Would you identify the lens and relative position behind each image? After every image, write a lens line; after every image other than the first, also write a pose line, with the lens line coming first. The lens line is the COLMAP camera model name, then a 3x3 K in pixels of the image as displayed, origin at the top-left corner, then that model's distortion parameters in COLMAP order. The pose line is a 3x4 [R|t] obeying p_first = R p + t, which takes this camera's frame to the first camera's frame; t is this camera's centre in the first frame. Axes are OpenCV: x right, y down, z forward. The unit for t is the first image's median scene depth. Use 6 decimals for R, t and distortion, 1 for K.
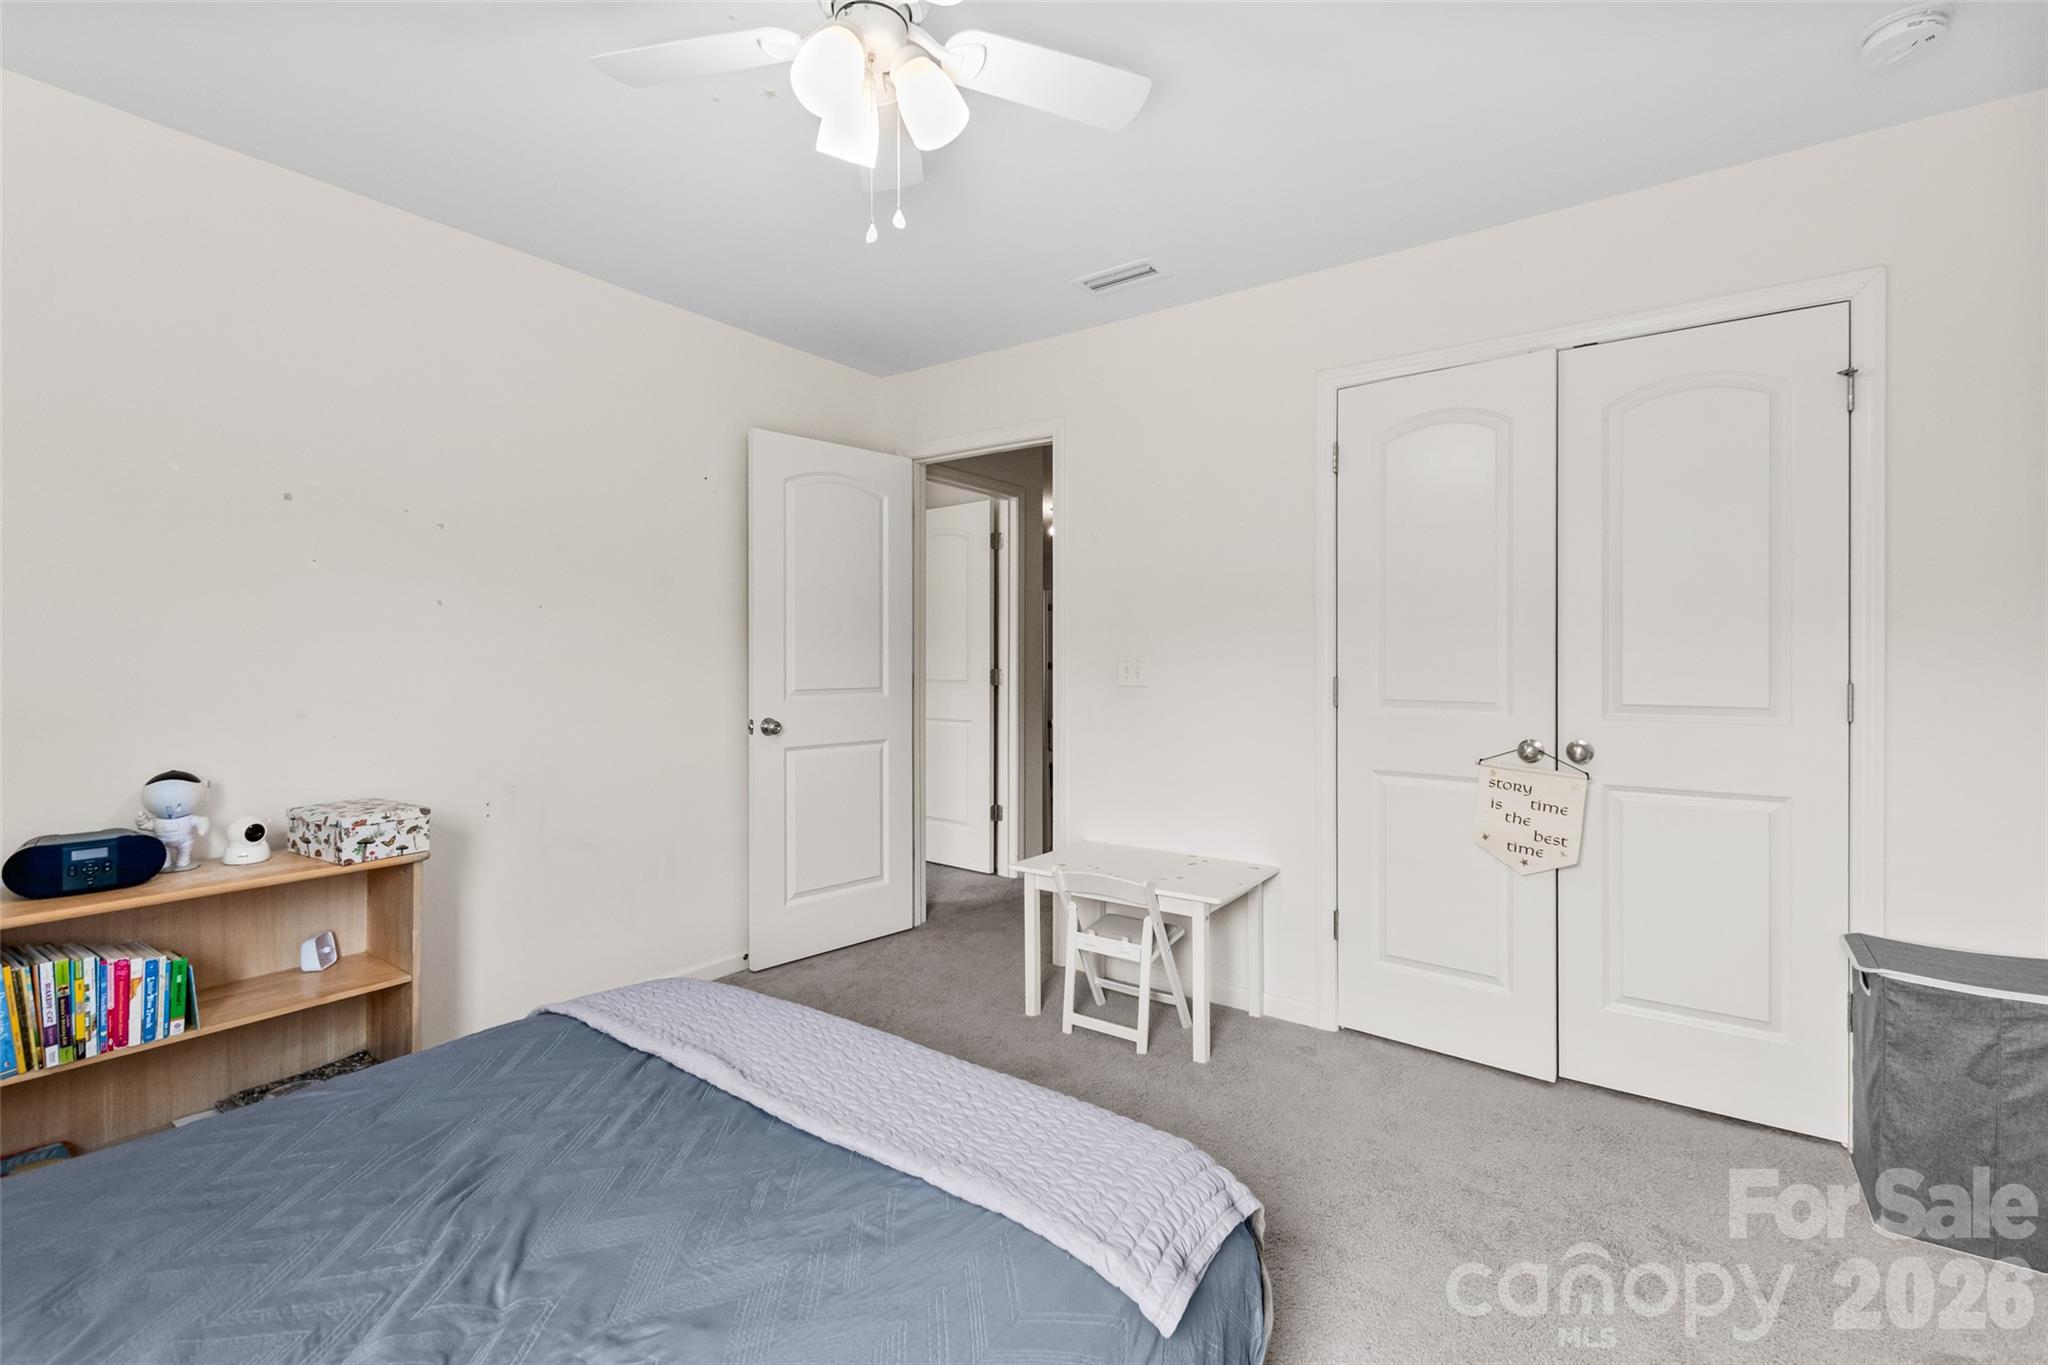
lens RADIAL K [[905.0, 0, 1035.7], [0, 905.0, 665.6], [0, 0, 1]] dist [0.000603, -0.000335]
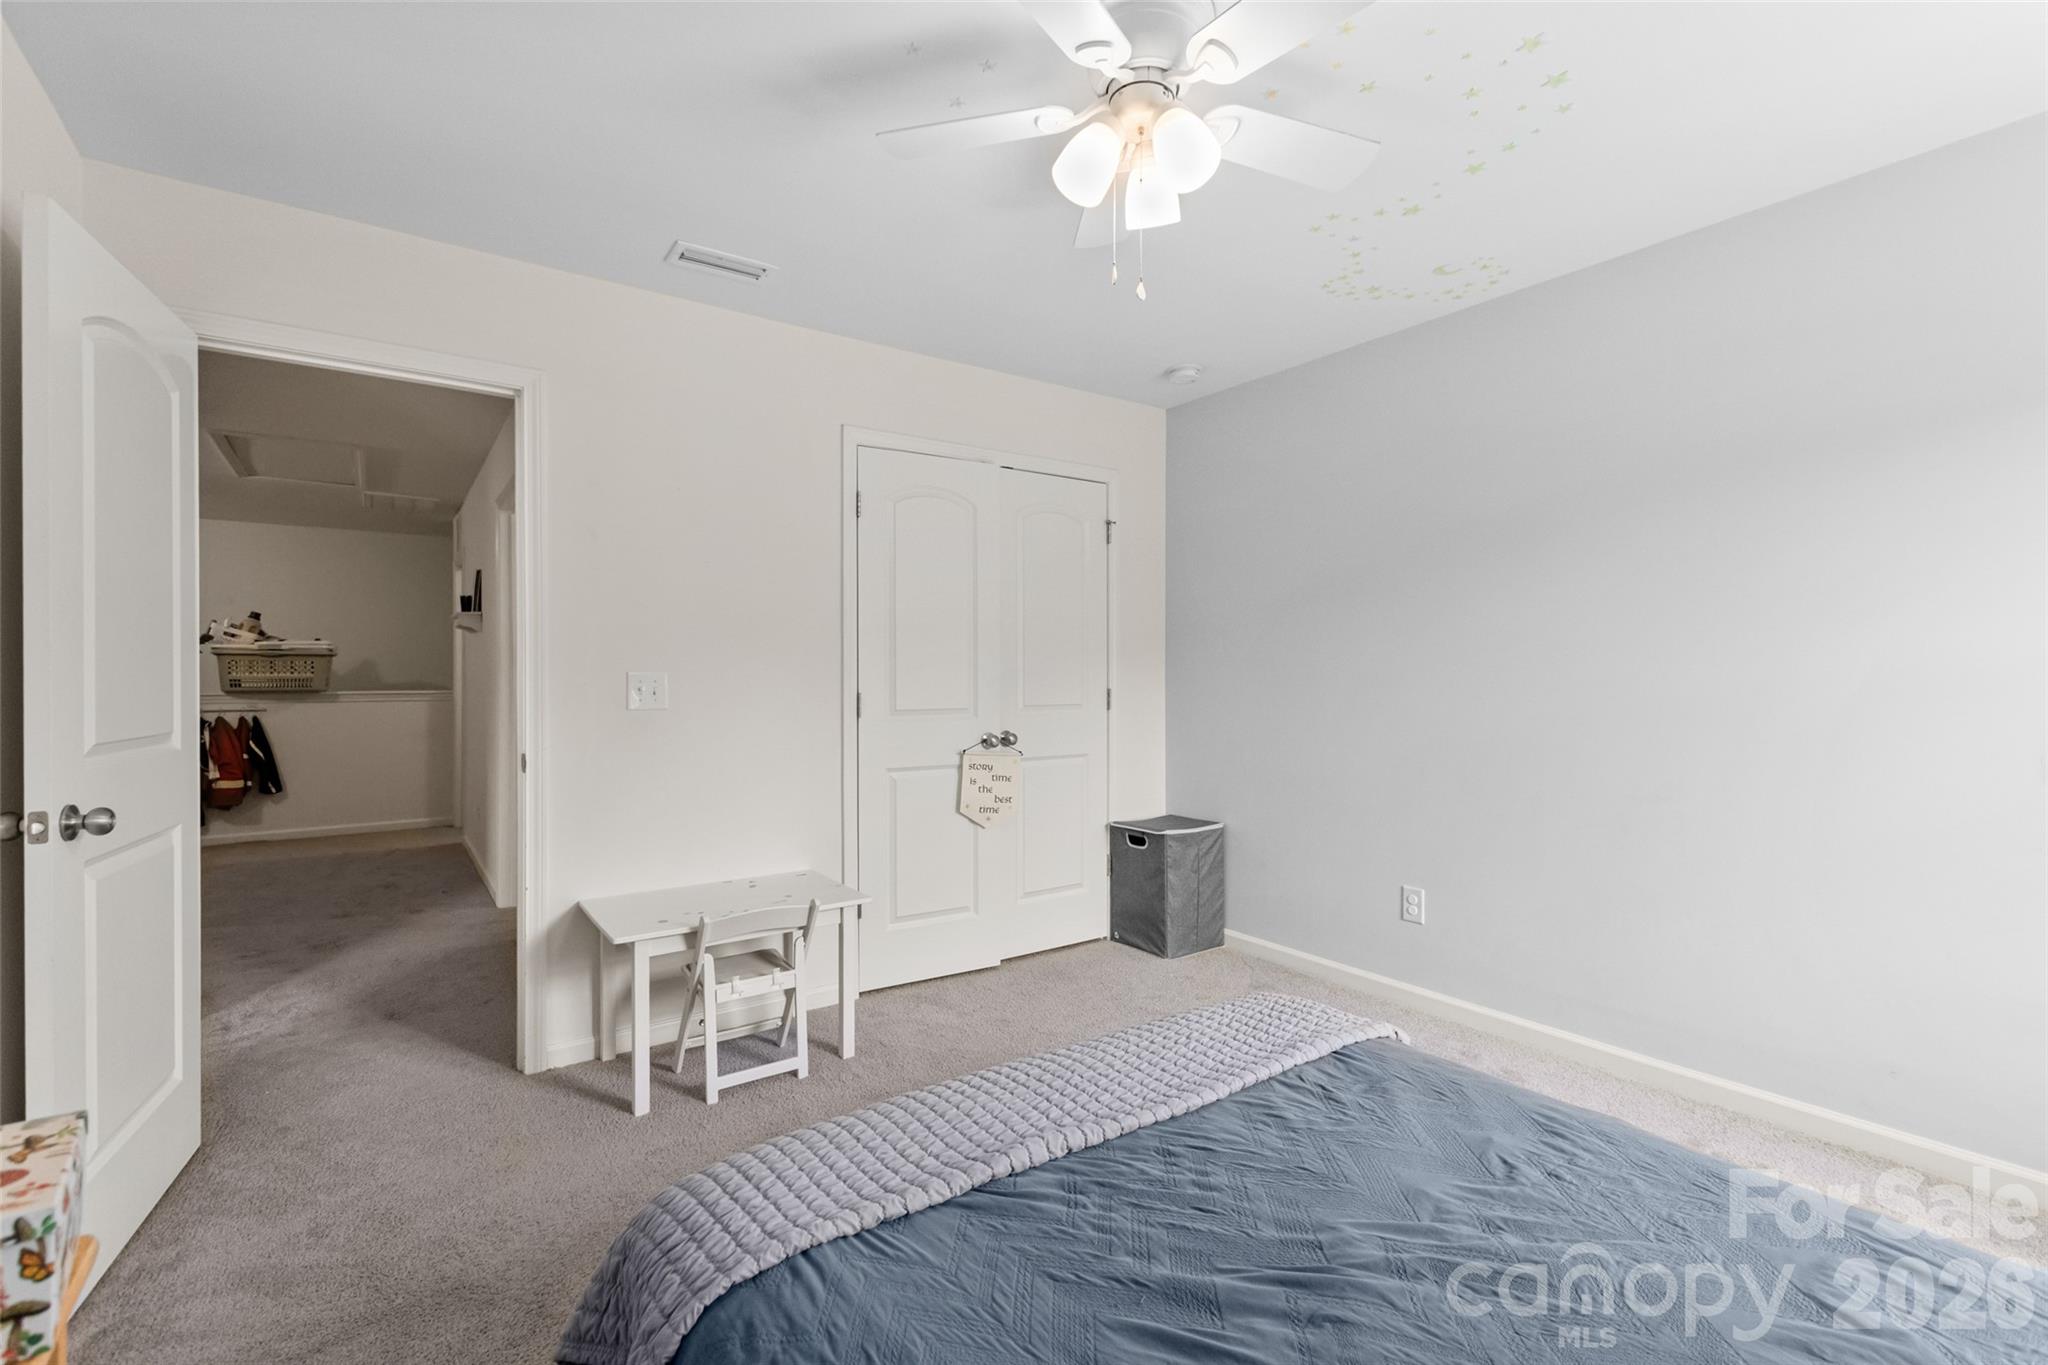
lens RADIAL K [[905.0, 0, 1035.7], [0, 905.0, 665.6], [0, 0, 1]] dist [0.000603, -0.000335]
pose [[0.317137, 0.002555, 0.948376, -0.787456], [0.003614, 0.999986, -0.003903, -0.019303], [-0.948373, 0.004665, 0.317124, 0.466796]]
